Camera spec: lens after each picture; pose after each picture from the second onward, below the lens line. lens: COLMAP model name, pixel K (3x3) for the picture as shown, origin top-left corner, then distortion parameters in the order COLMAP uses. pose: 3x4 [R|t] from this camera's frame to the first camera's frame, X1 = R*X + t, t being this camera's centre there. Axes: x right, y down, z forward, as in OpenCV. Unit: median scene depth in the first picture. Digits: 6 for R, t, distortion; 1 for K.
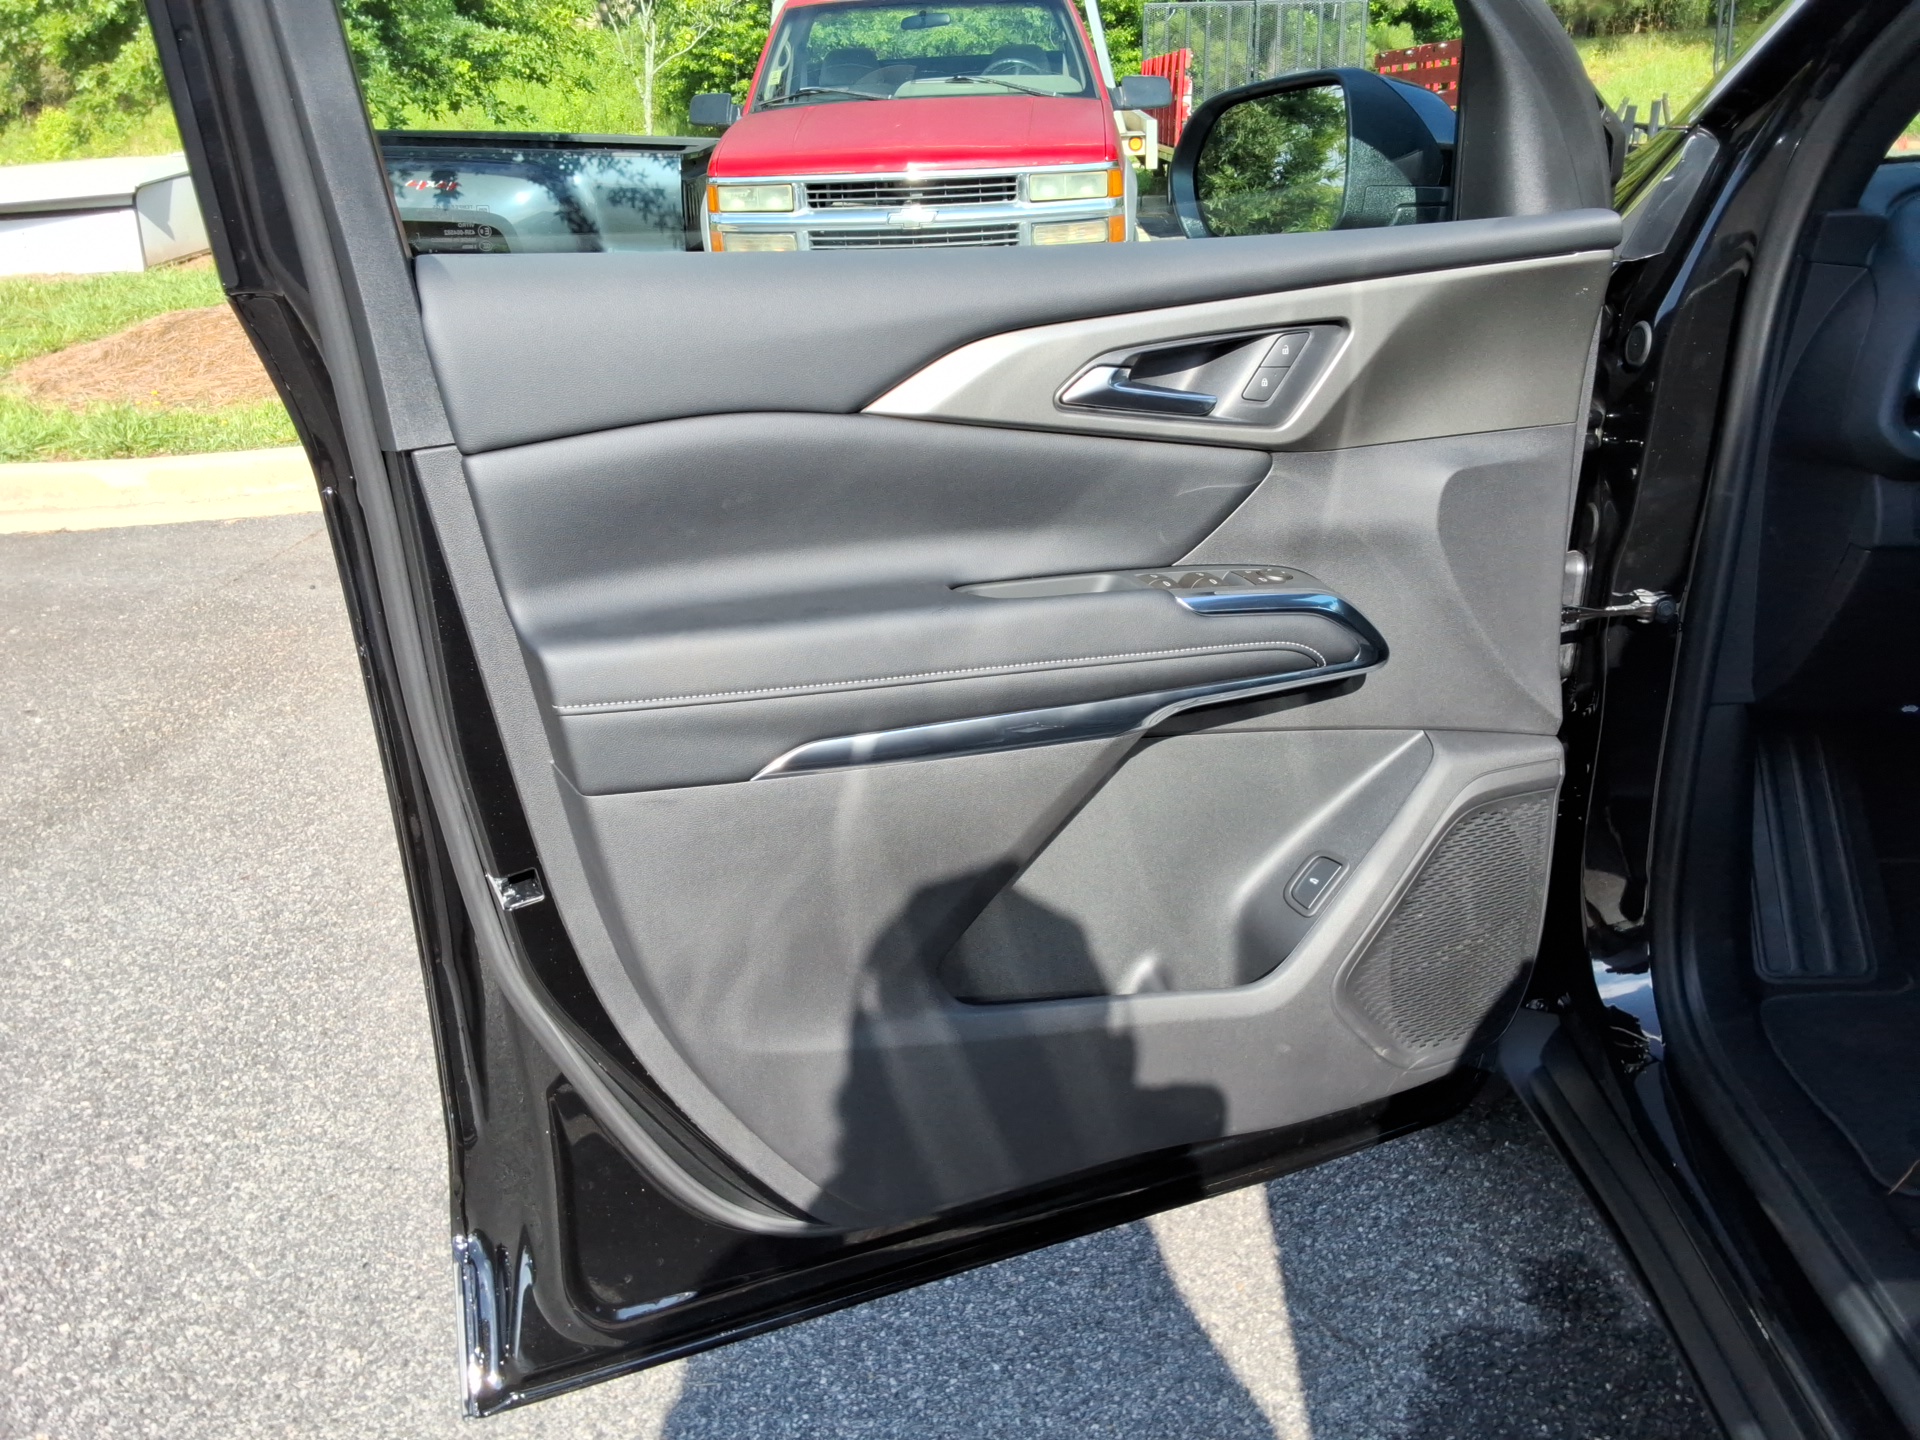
lens RADIAL K [[1533.1, 0, 995.9], [0, 1533.1, 717.6], [0, 0, 1]] dist [0.108343, -0.147983]
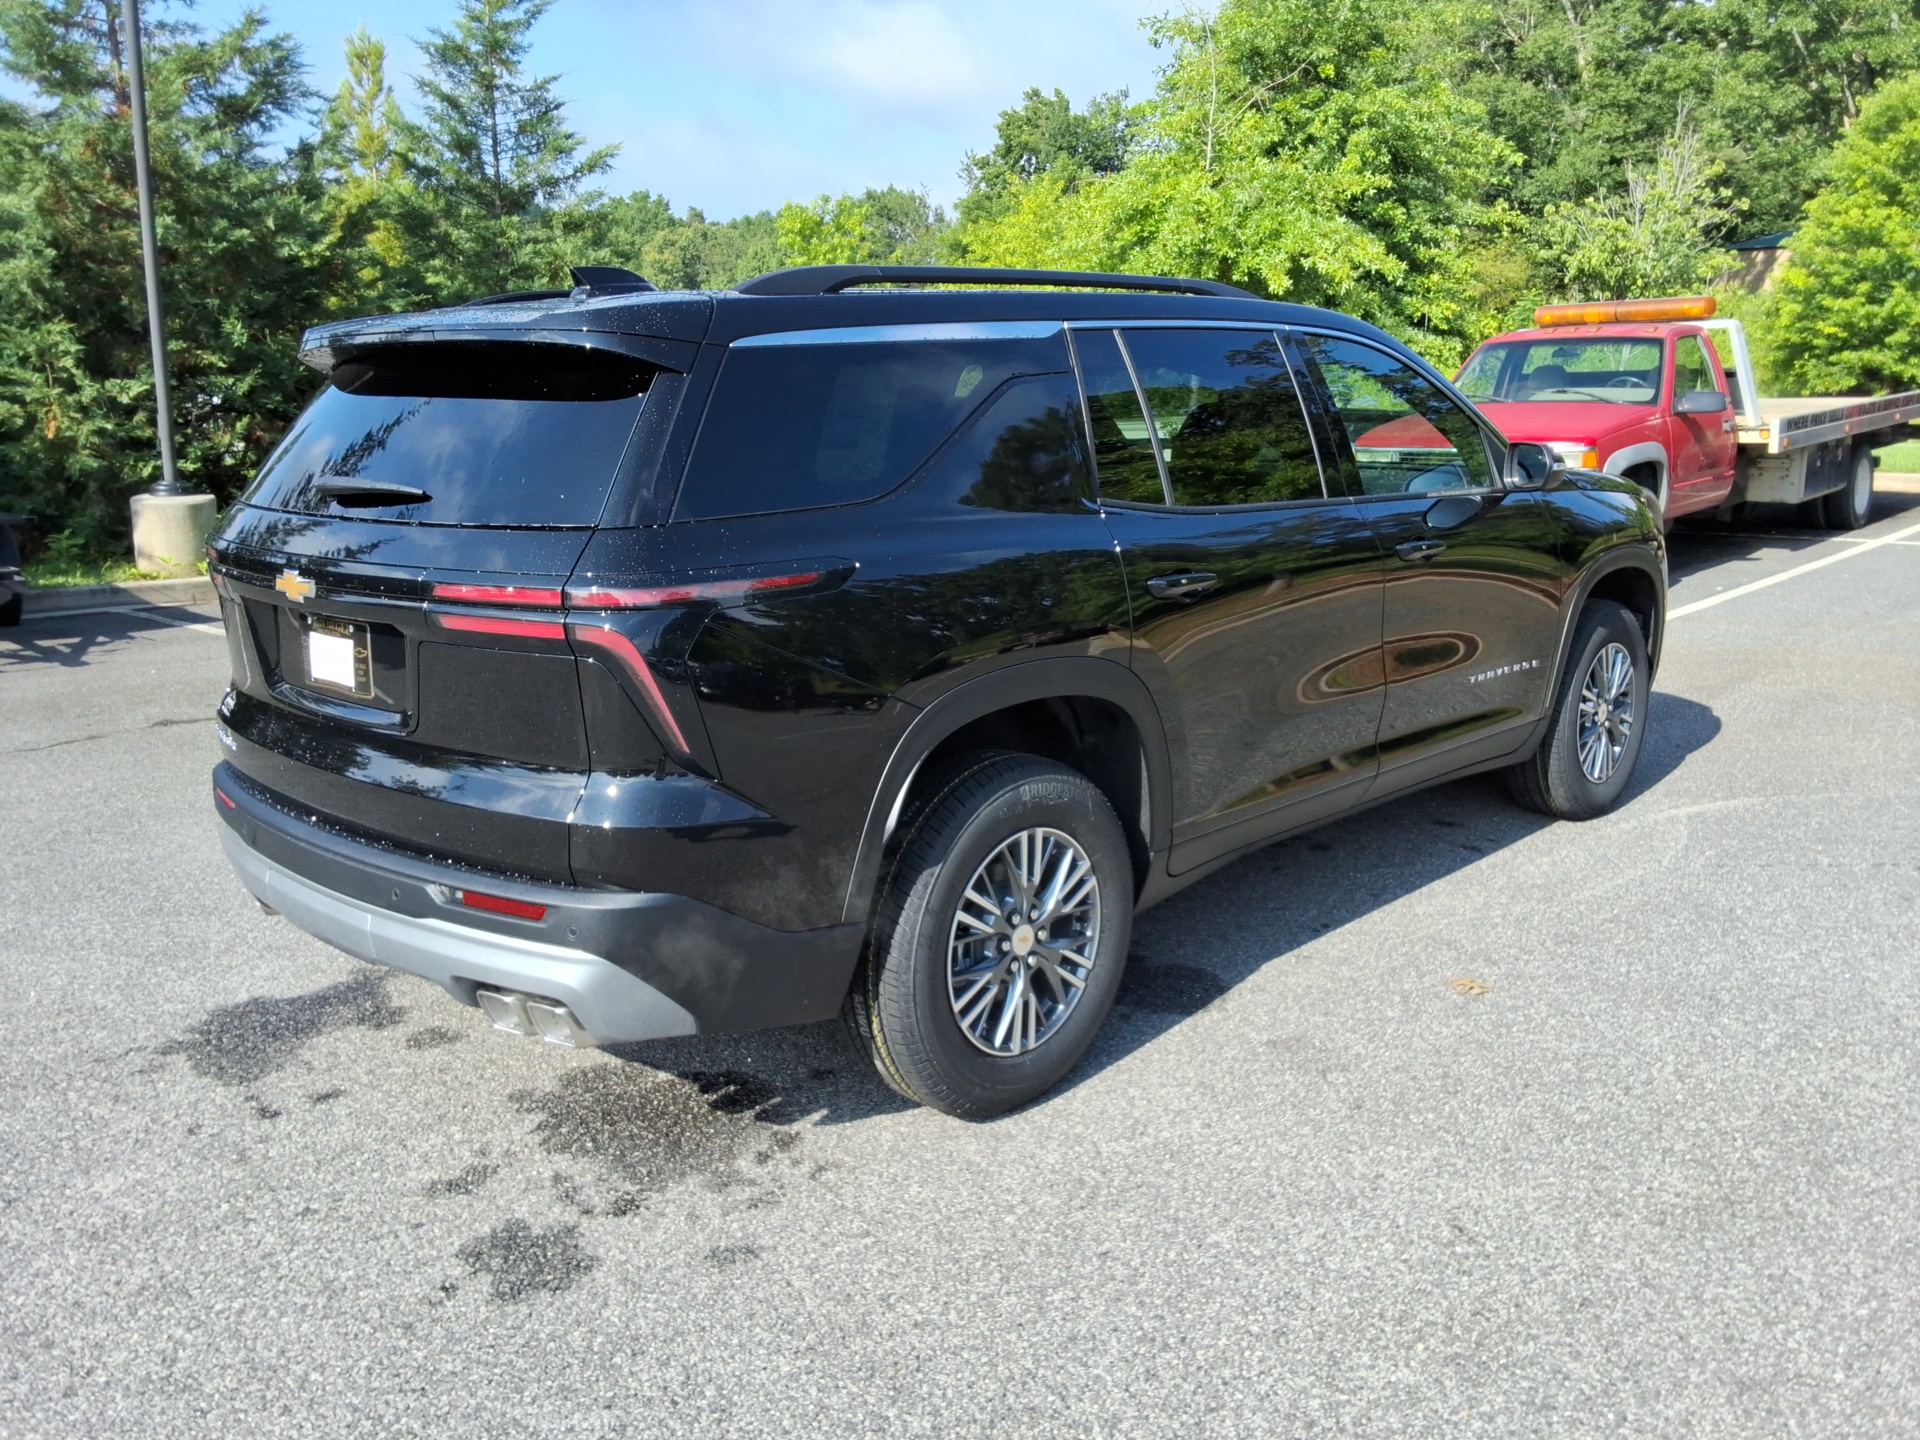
lens RADIAL K [[1557.7, 0, 976.7], [0, 1557.7, 714.2], [0, 0, 1]] dist [0.087695, -0.136782]
pose [[0.743643, 0.164997, -0.647897, 0.436012], [-0.260146, 0.964110, -0.053065, 0.095731], [0.615889, 0.208009, 0.759877, -0.344652]]
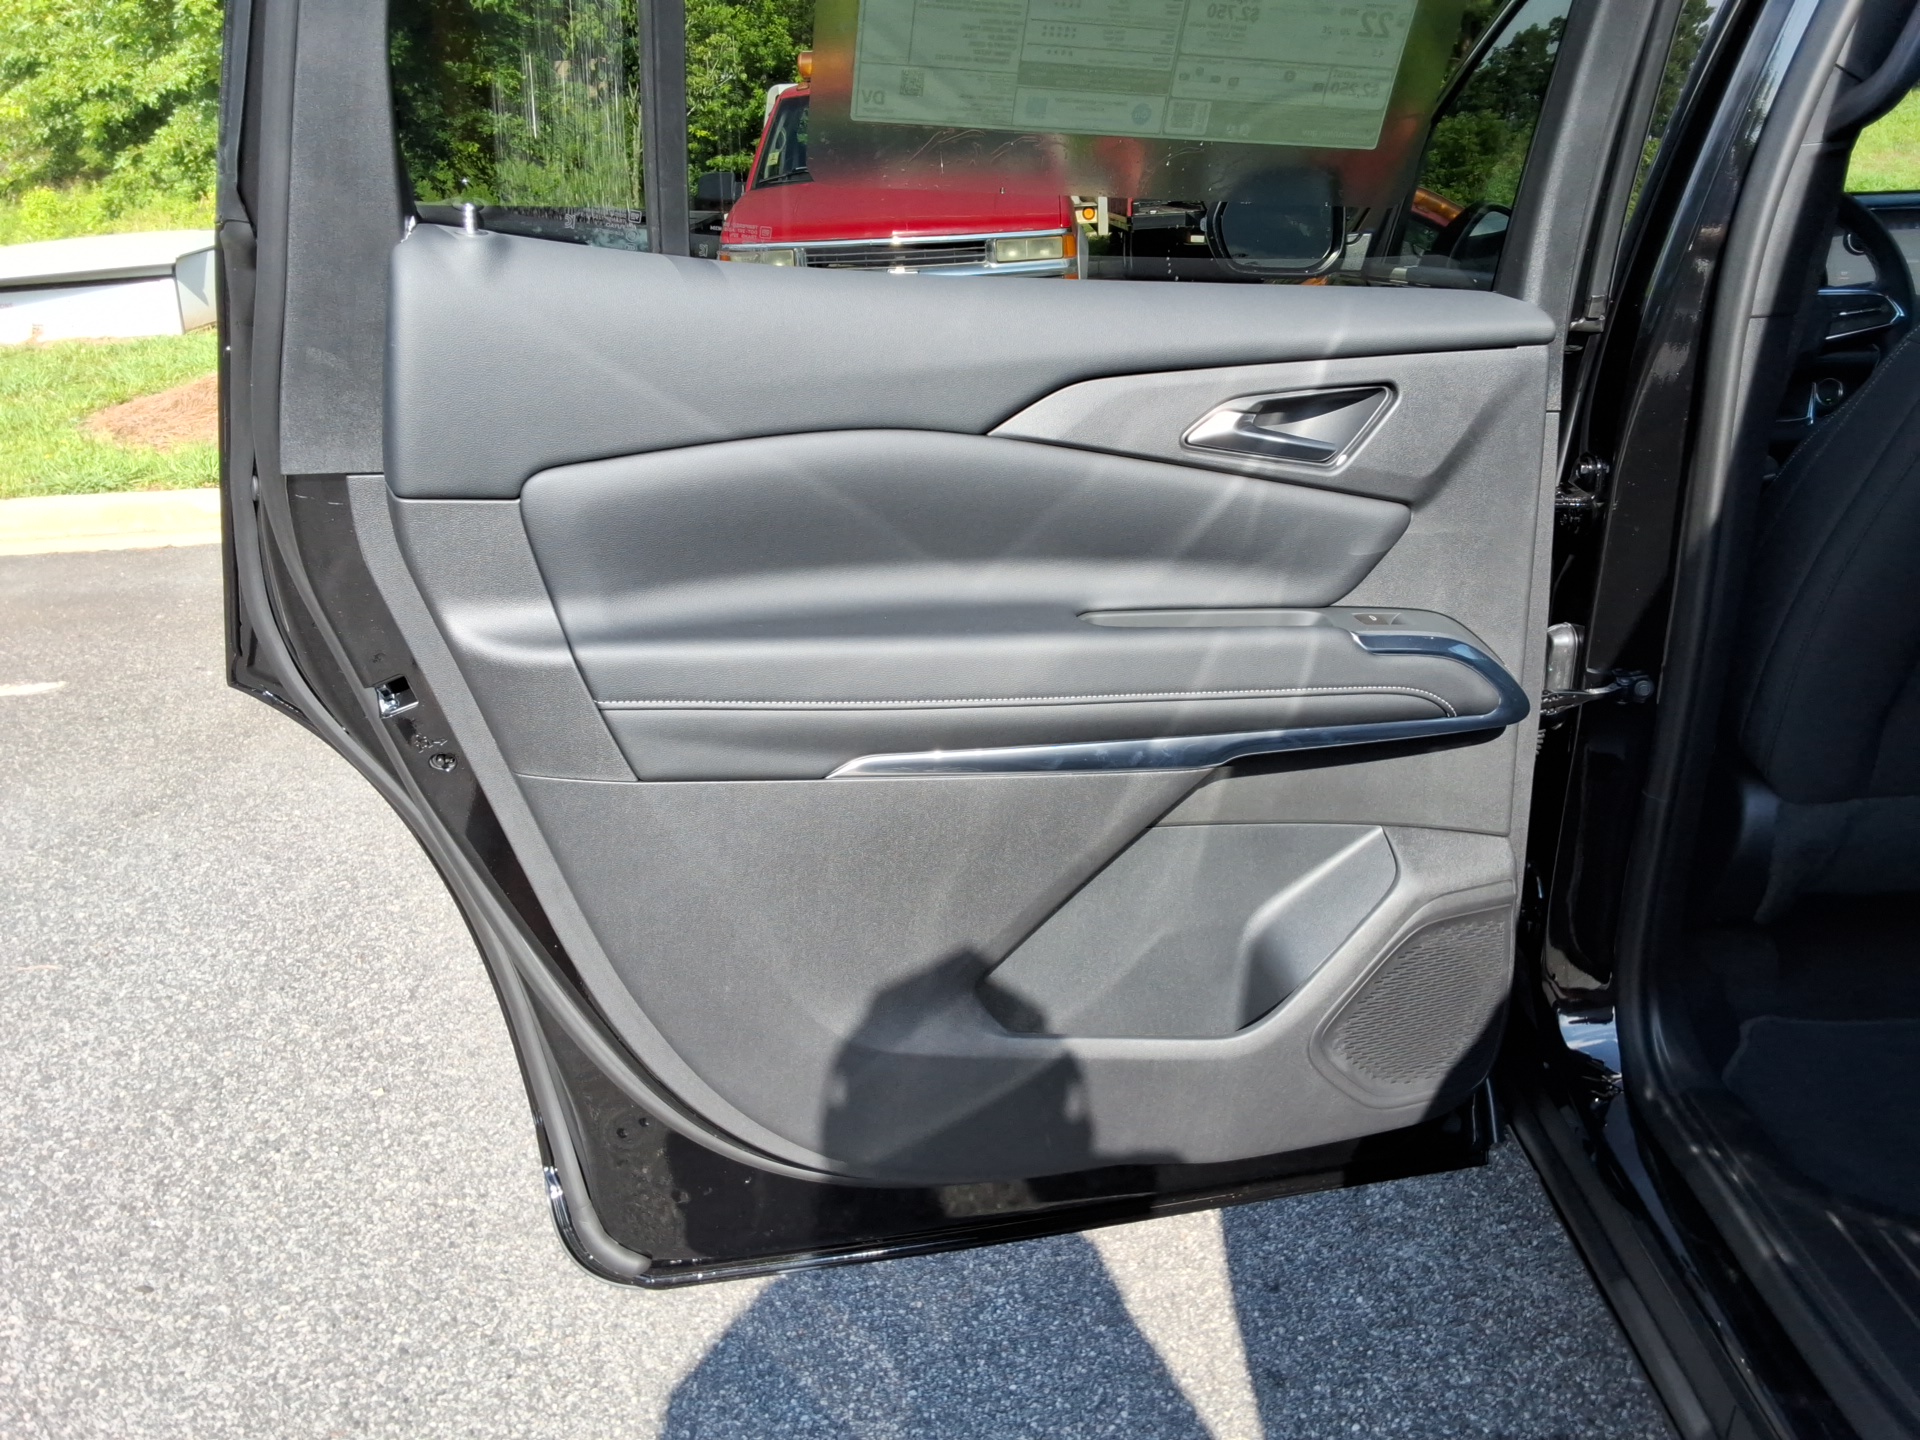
lens RADIAL K [[1549.1, 0, 980.7], [0, 1549.1, 709.9], [0, 0, 1]] dist [0.103646, -0.160240]
pose [[0.999893, -0.009888, 0.010798, -0.003930], [0.010386, 0.998836, -0.047100, 0.037415], [-0.010319, 0.047207, 0.998832, -0.100859]]
